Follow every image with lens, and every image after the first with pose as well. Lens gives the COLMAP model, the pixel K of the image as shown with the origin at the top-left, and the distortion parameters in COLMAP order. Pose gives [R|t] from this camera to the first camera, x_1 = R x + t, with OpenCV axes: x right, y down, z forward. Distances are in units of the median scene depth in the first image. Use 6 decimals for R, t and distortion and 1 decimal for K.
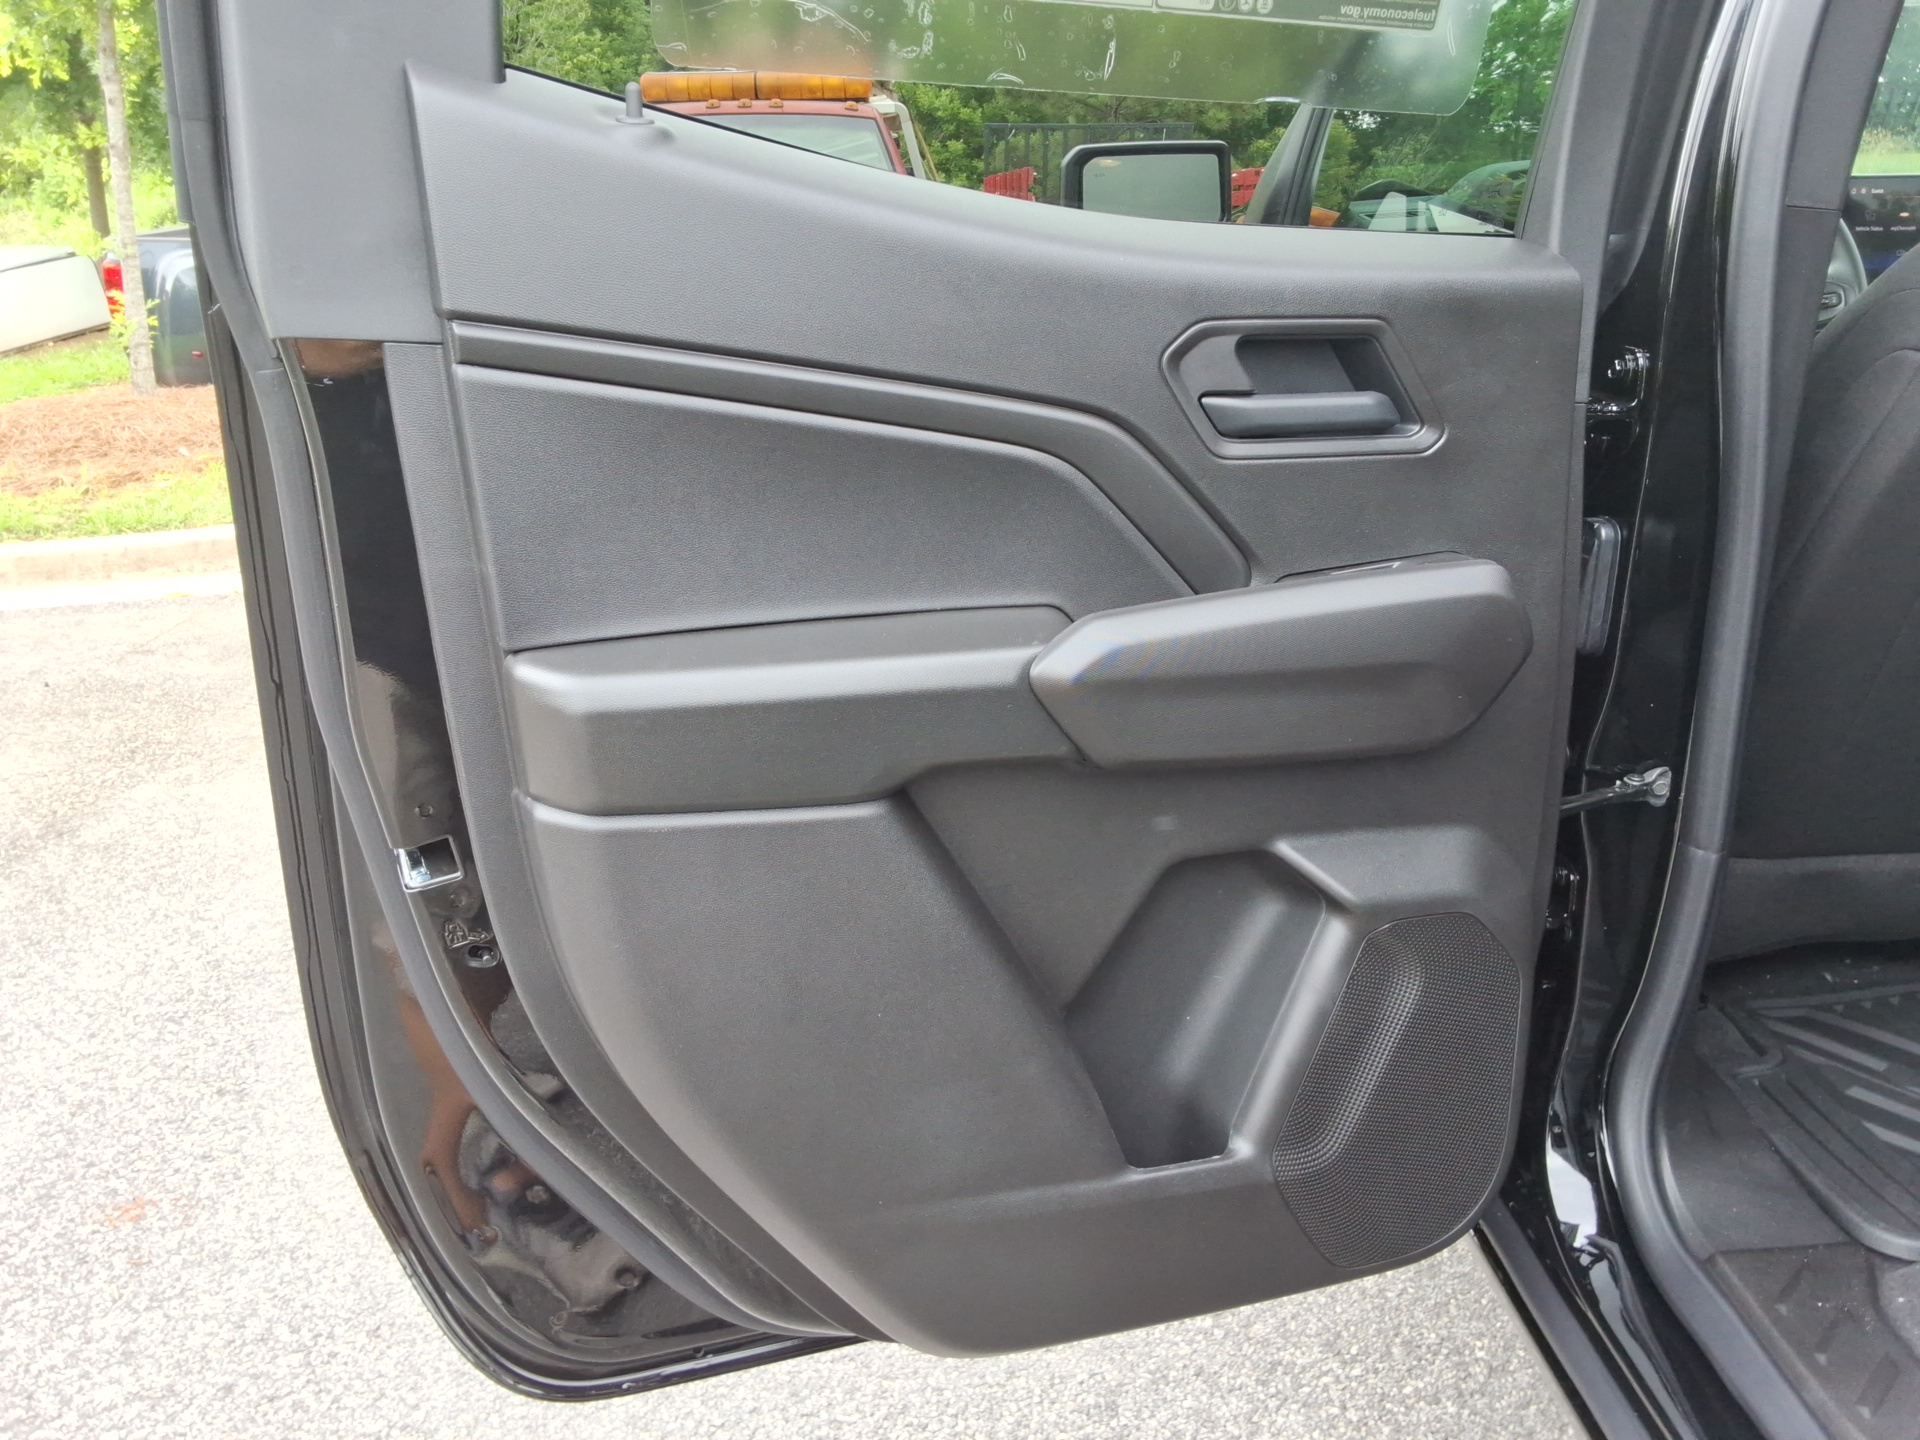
lens RADIAL K [[1549.7, 0, 960.0], [0, 1549.7, 720.0], [0, 0, 1]] dist [0.082957, -0.130972]
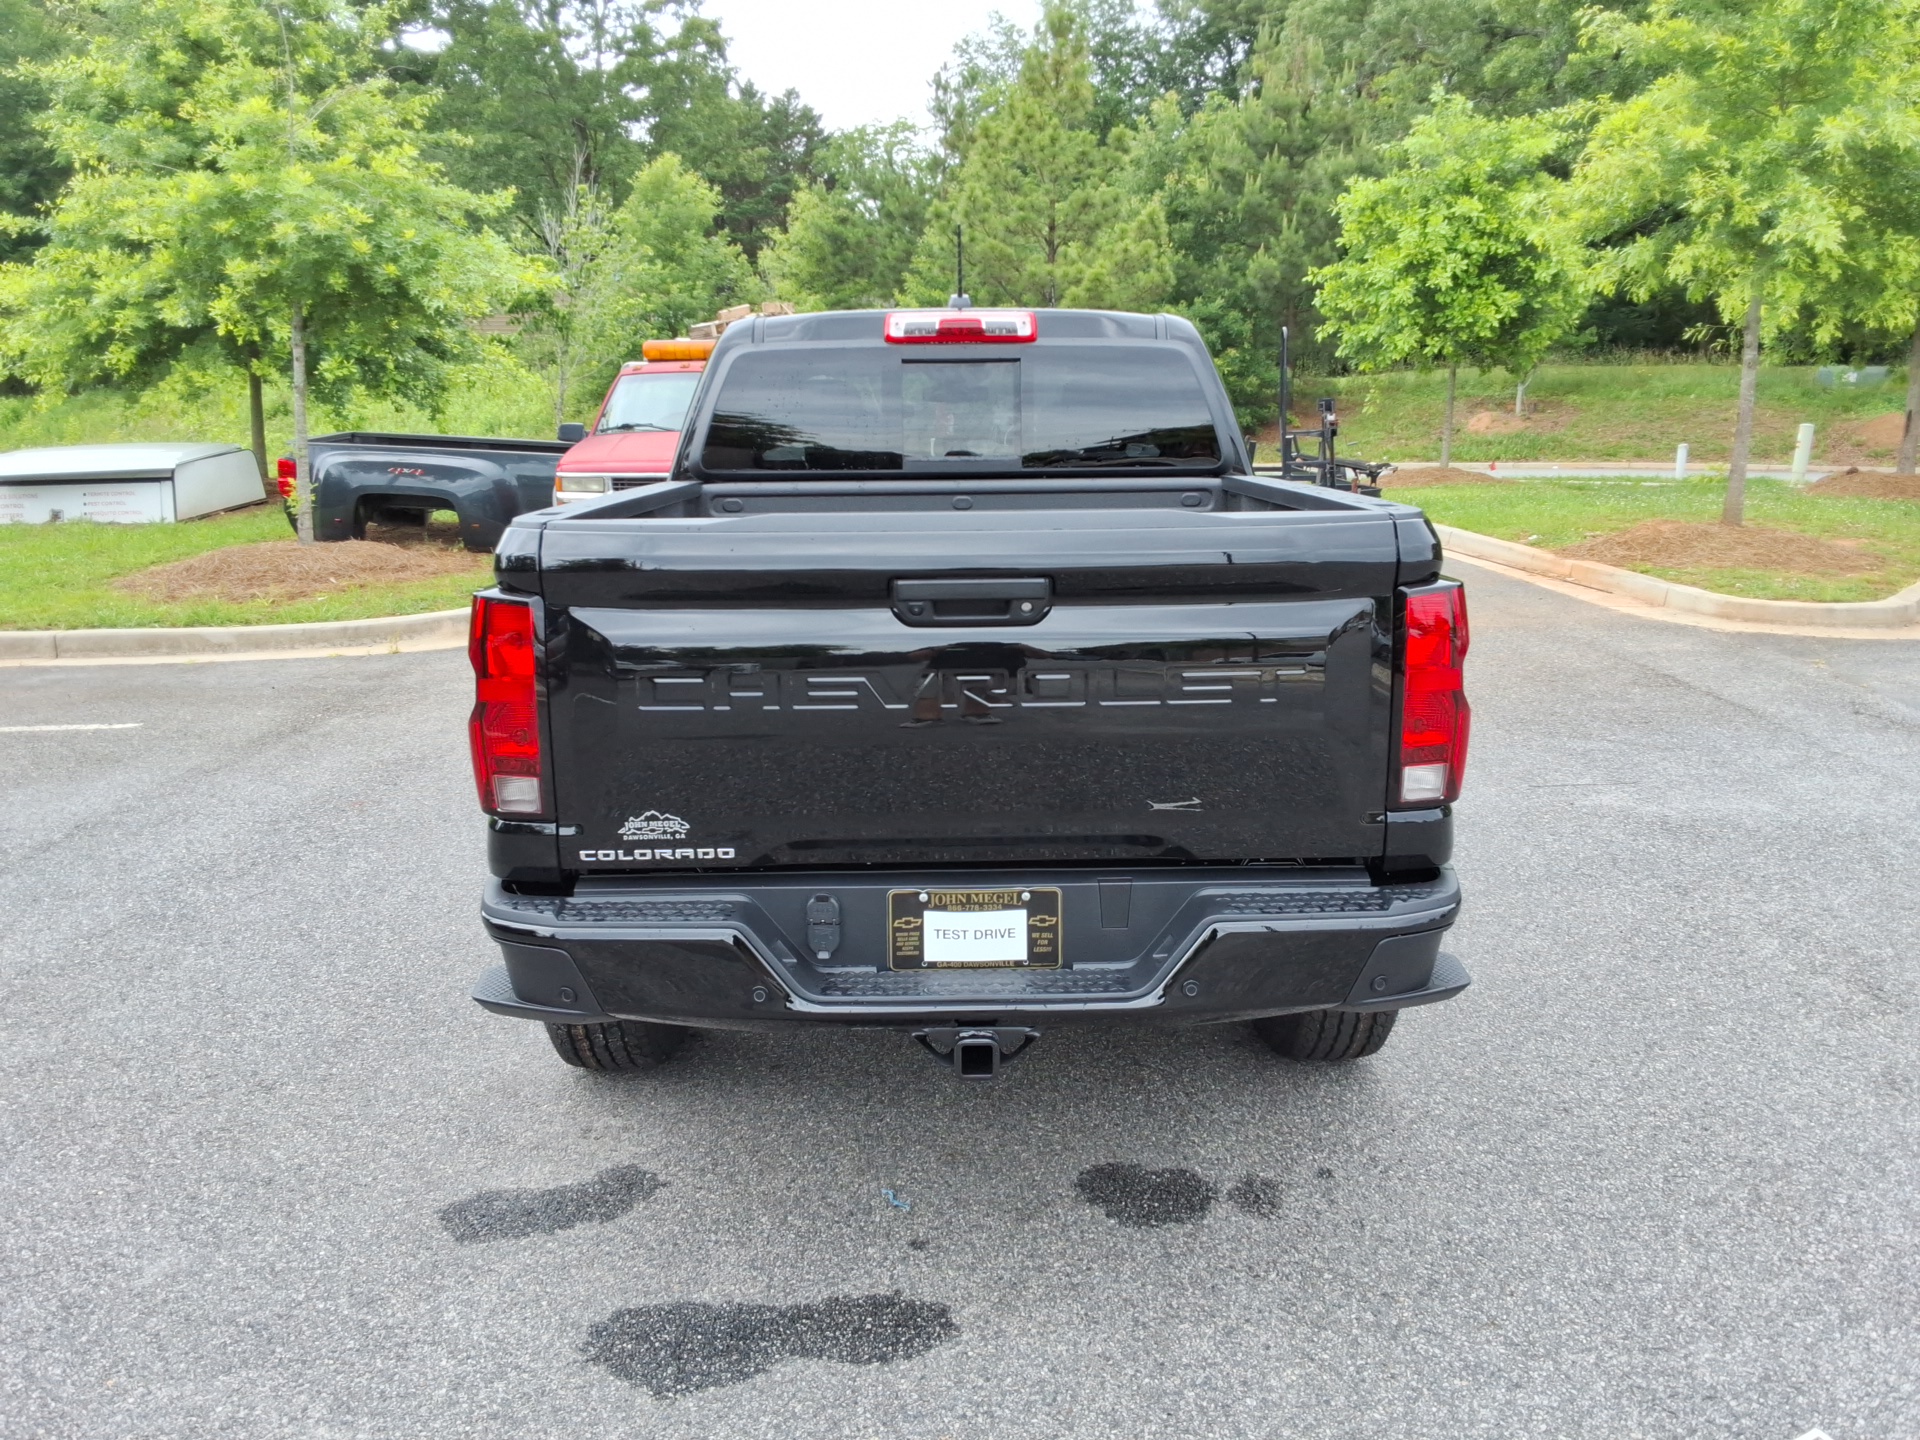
lens RADIAL K [[1537.5, 0, 970.3], [0, 1537.5, 713.8], [0, 0, 1]] dist [0.113014, -0.169780]
pose [[0.999500, 0.013482, -0.028595, 0.200728], [-0.016745, 0.992975, -0.117132, 0.144246], [0.026815, 0.117552, 0.992705, -0.551788]]
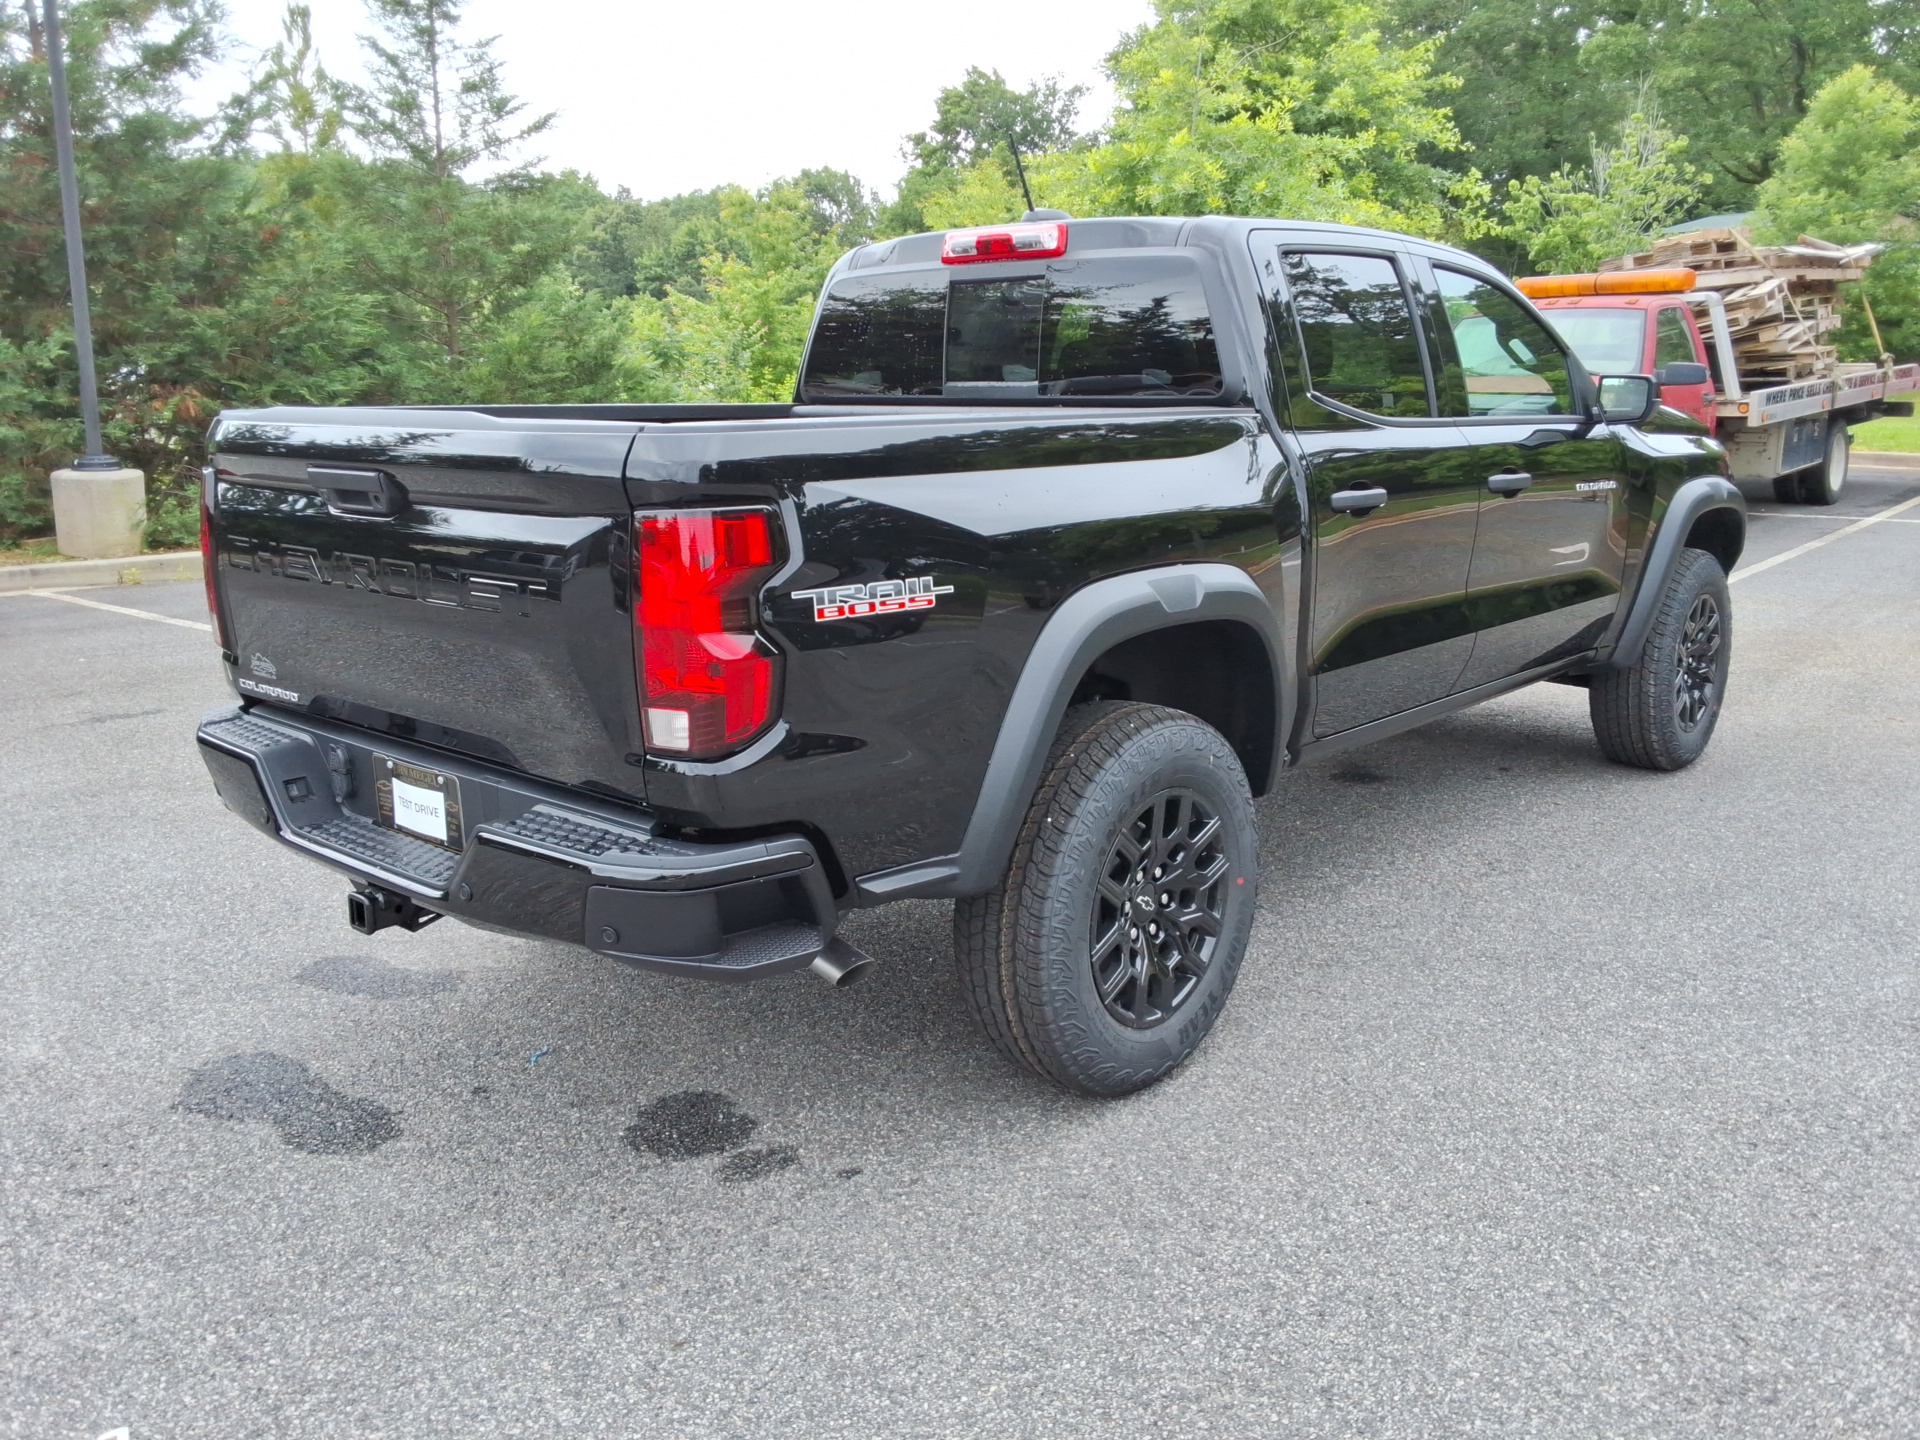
lens RADIAL K [[1537.5, 0, 970.3], [0, 1537.5, 713.8], [0, 0, 1]] dist [0.113014, -0.169780]
pose [[0.721599, 0.160798, -0.673379, 0.576187], [-0.218803, 0.975768, -0.001464, 0.097575], [0.656826, 0.148394, 0.739296, -0.379283]]
